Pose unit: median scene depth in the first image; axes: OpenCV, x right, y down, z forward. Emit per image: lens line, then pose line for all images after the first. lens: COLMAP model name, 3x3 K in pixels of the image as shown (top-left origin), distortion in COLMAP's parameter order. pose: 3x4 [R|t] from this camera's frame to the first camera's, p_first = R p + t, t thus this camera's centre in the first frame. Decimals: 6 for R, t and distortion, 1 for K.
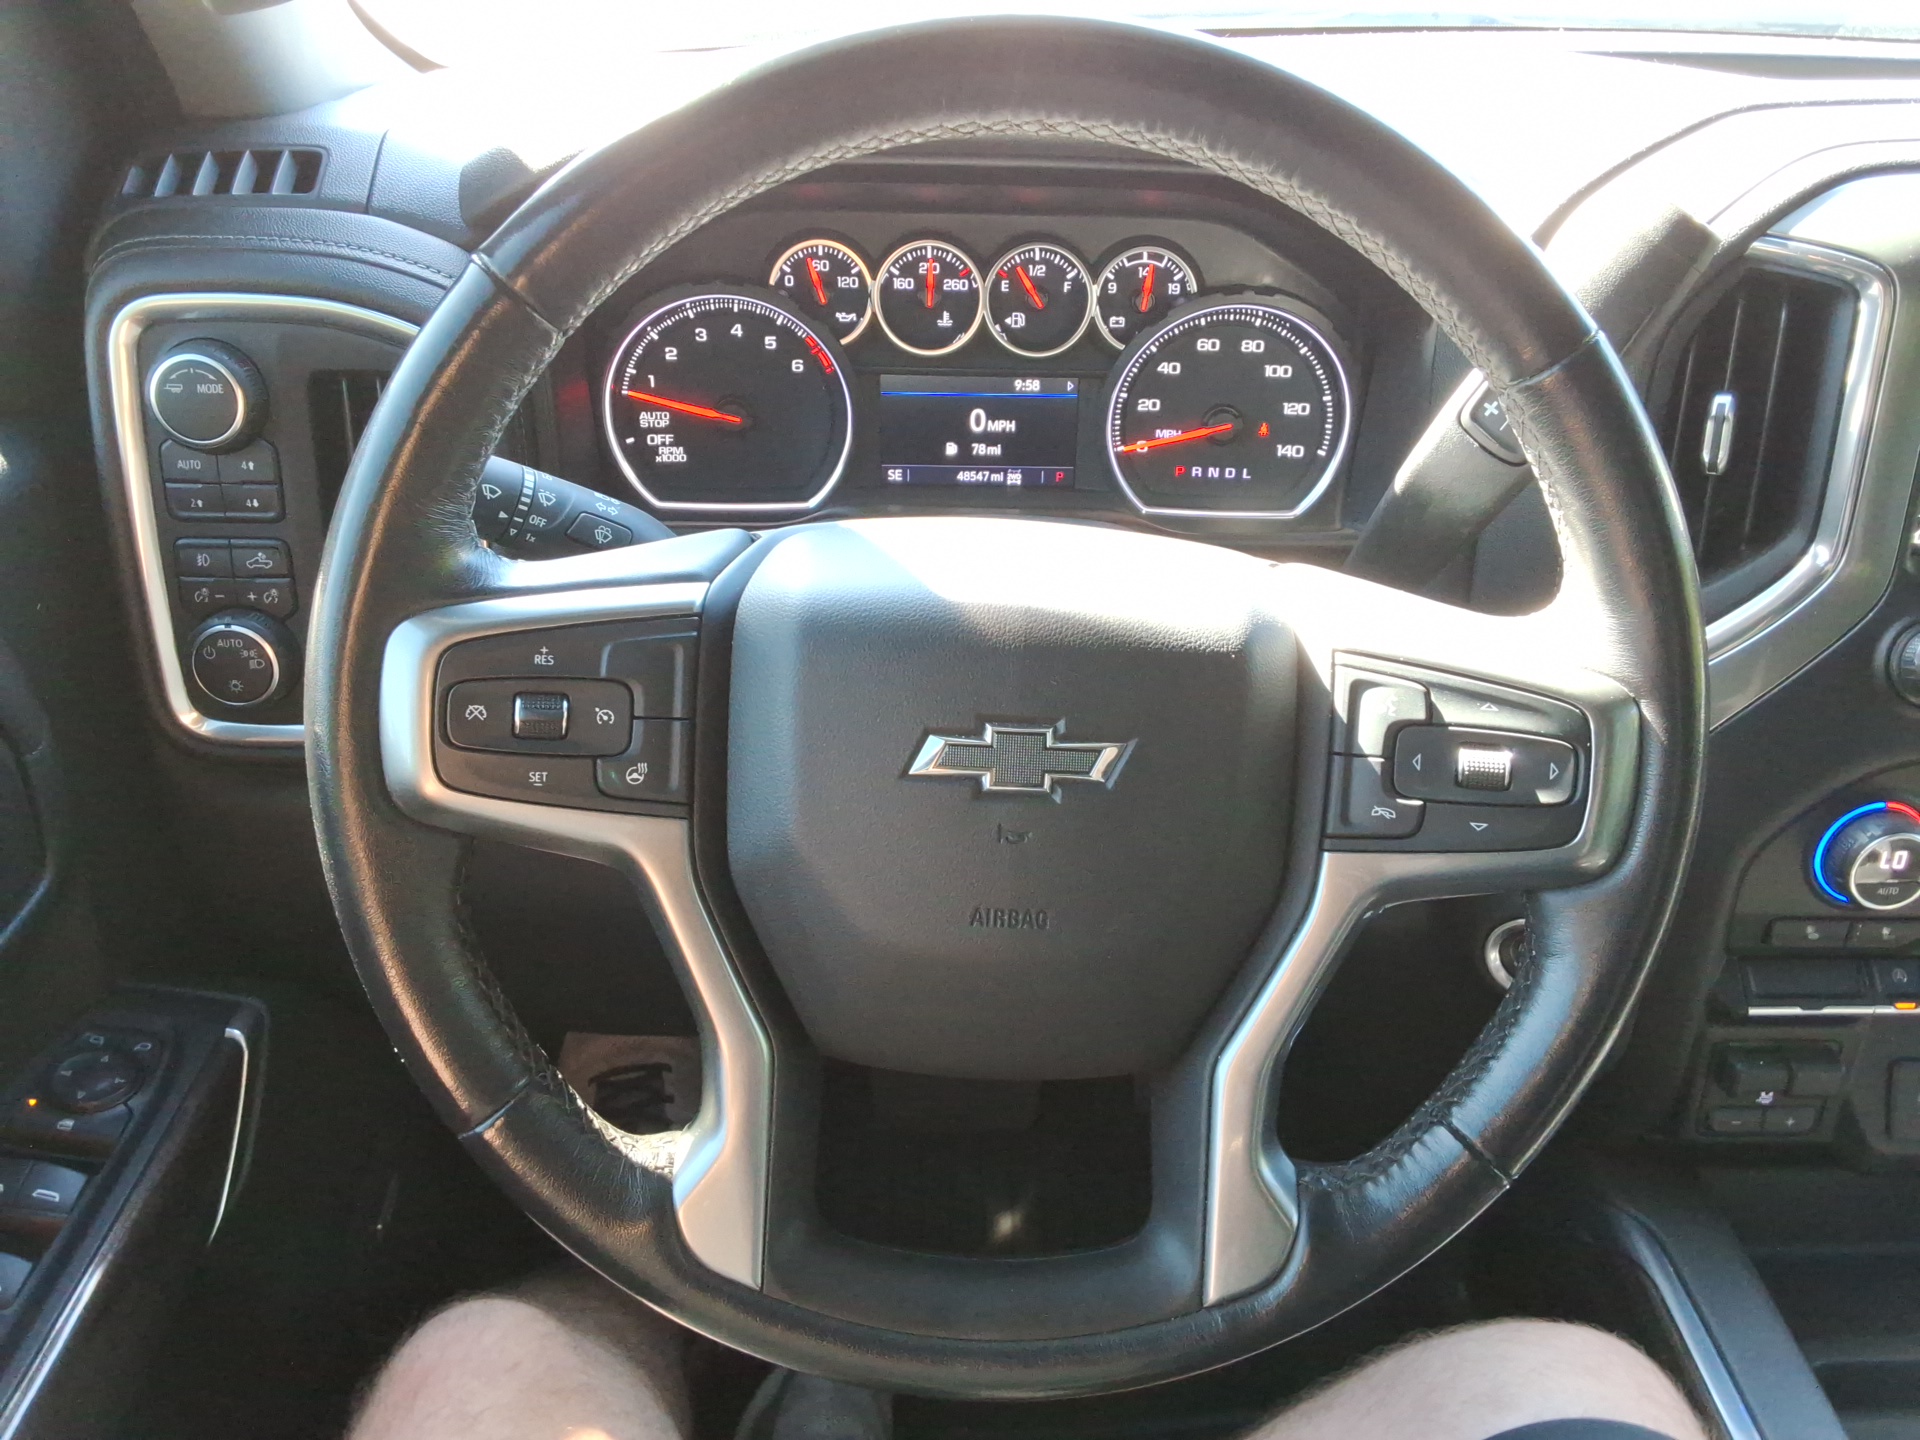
lens RADIAL K [[1538.7, 0, 977.6], [0, 1538.7, 711.6], [0, 0, 1]] dist [0.141770, -0.218392]
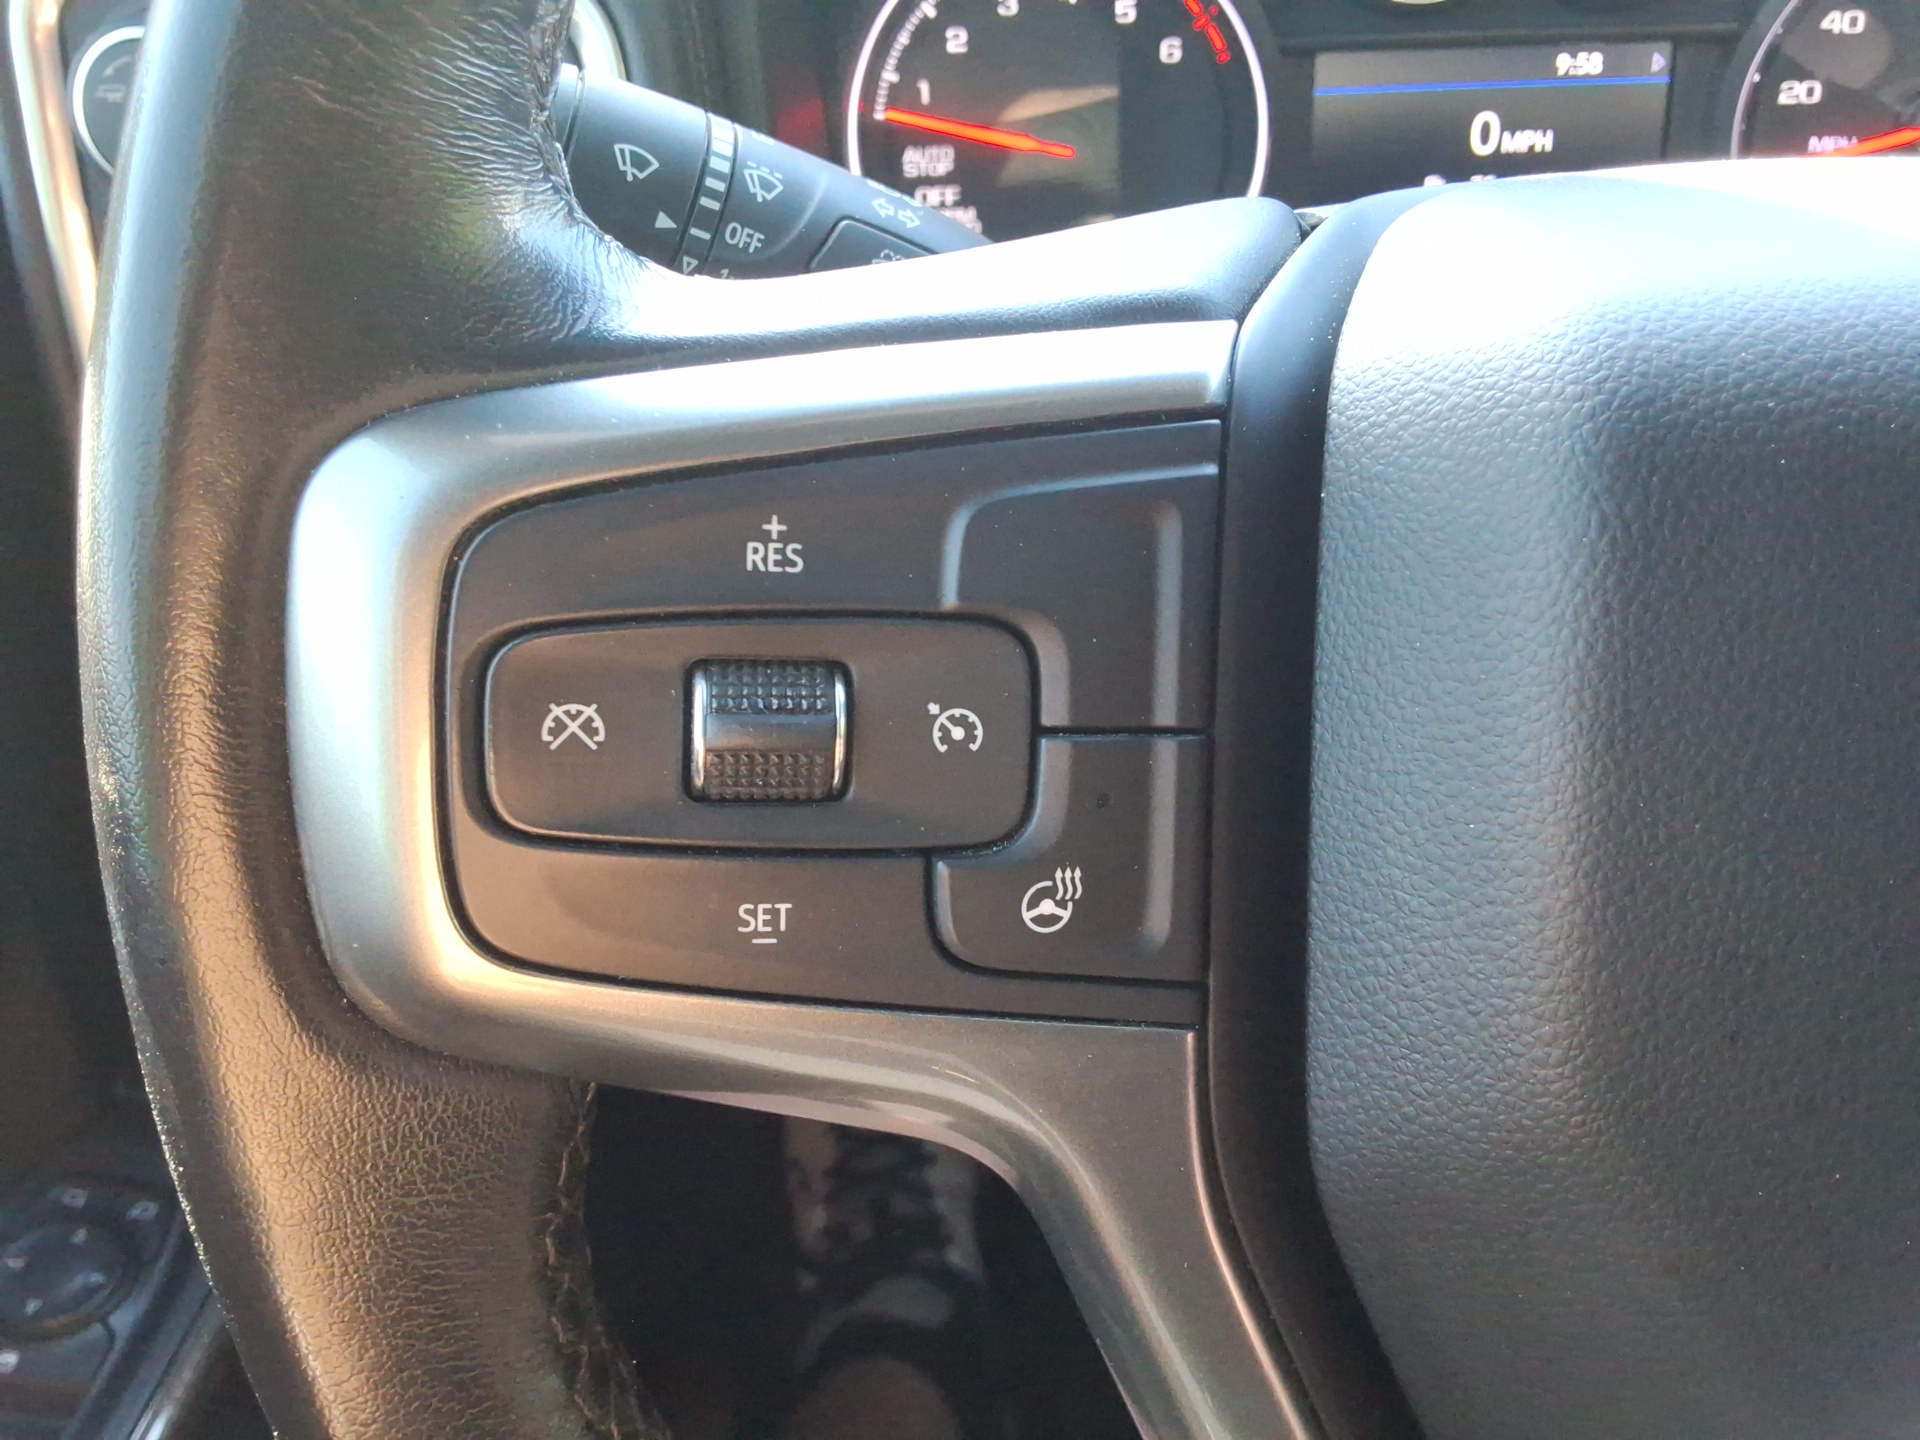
lens RADIAL K [[1551.0, 0, 973.1], [0, 1551.0, 704.2], [0, 0, 1]] dist [0.125011, -0.207169]
pose [[0.991460, -0.006687, -0.130236, -0.166562], [0.013316, 0.998656, 0.050092, -0.015727], [0.129726, -0.051398, 0.990217, 0.580386]]
